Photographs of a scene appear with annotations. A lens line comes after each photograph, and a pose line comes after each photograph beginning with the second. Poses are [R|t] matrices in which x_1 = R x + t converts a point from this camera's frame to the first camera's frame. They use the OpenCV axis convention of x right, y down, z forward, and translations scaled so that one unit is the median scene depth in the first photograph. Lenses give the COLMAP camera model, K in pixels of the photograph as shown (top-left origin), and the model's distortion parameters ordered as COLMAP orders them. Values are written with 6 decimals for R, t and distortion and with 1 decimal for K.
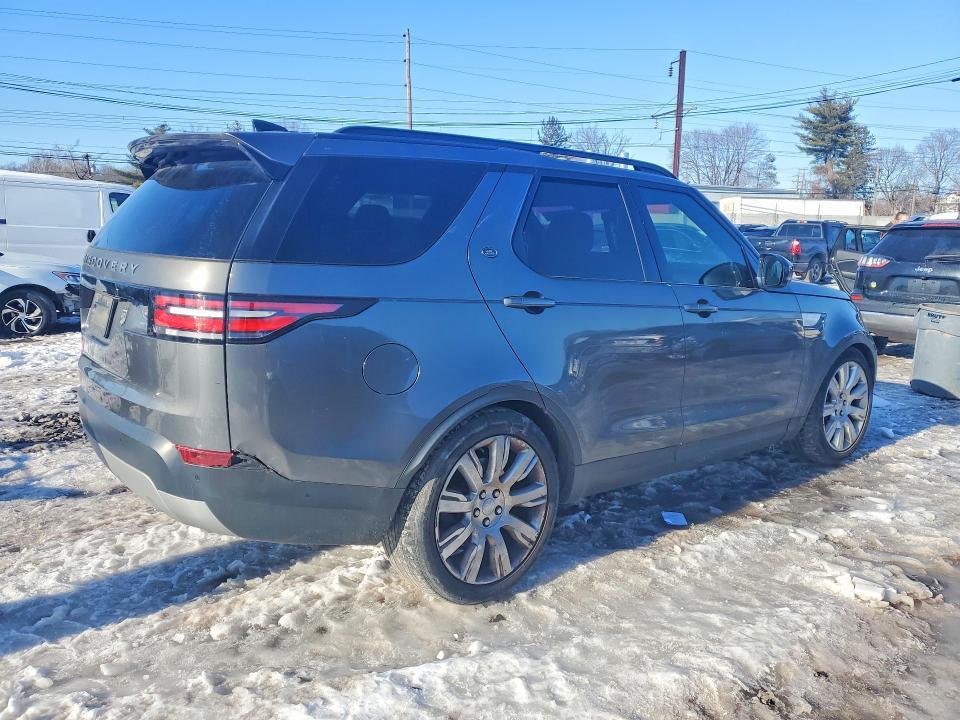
lens RADIAL K [[765.3, 0, 476.1], [0, 765.3, 359.0], [0, 0, 1]] dist [0.002993, 0.002447]
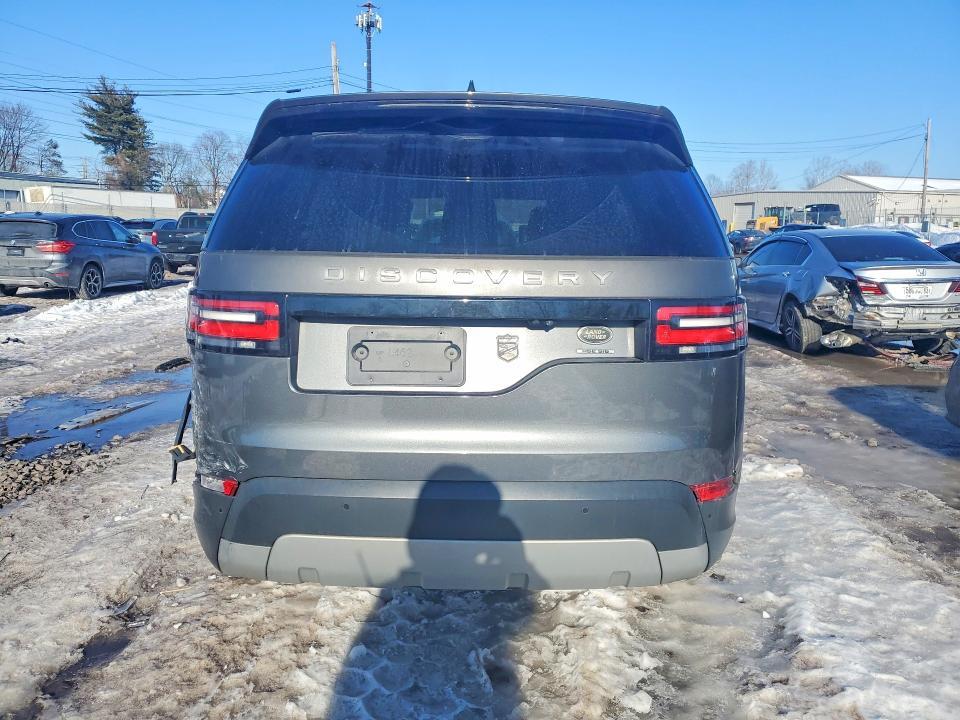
lens RADIAL K [[765.3, 0, 476.1], [0, 765.3, 359.0], [0, 0, 1]] dist [0.002993, 0.002447]
pose [[0.580877, -0.144783, 0.801011, -0.101480], [0.136593, 0.987438, 0.079426, -0.010418], [-0.802449, 0.063276, 0.593357, 0.060348]]
